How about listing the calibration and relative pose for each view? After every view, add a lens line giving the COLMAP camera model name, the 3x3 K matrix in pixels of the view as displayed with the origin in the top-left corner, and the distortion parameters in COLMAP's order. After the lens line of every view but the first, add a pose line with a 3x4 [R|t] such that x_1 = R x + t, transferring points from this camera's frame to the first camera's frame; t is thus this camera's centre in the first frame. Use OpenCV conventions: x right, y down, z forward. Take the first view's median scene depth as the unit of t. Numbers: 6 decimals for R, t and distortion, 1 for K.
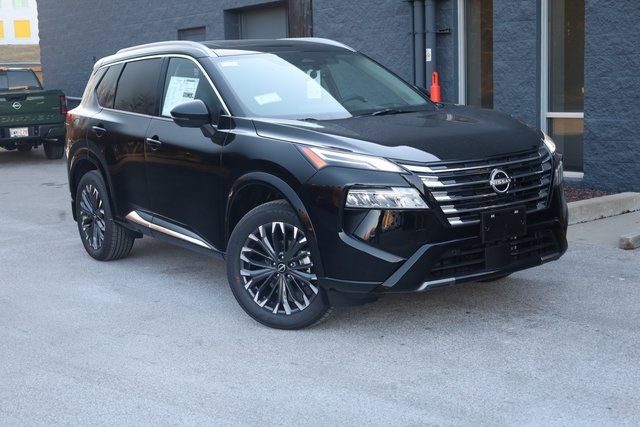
lens RADIAL K [[933.6, 0, 320.0], [0, 933.6, 213.5], [0, 0, 1]] dist [0.009951, 0.123914]
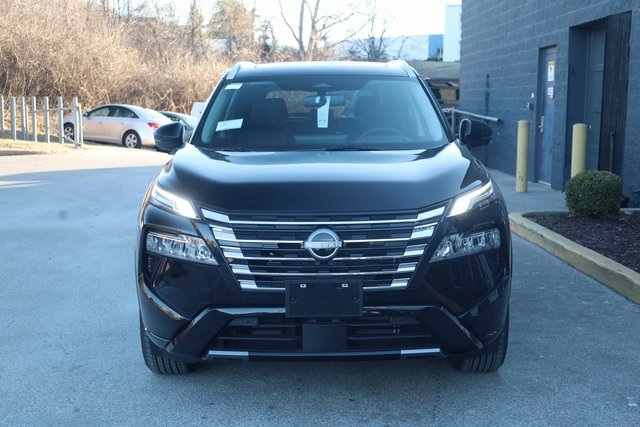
lens RADIAL K [[907.9, 0, 320.0], [0, 907.9, 213.5], [0, 0, 1]] dist [0.026662, 0.068846]
pose [[0.822023, 0.110147, -0.558700, 0.609936], [-0.116625, 0.992882, 0.024153, -0.077617], [0.557383, 0.045305, 0.829018, 0.347941]]
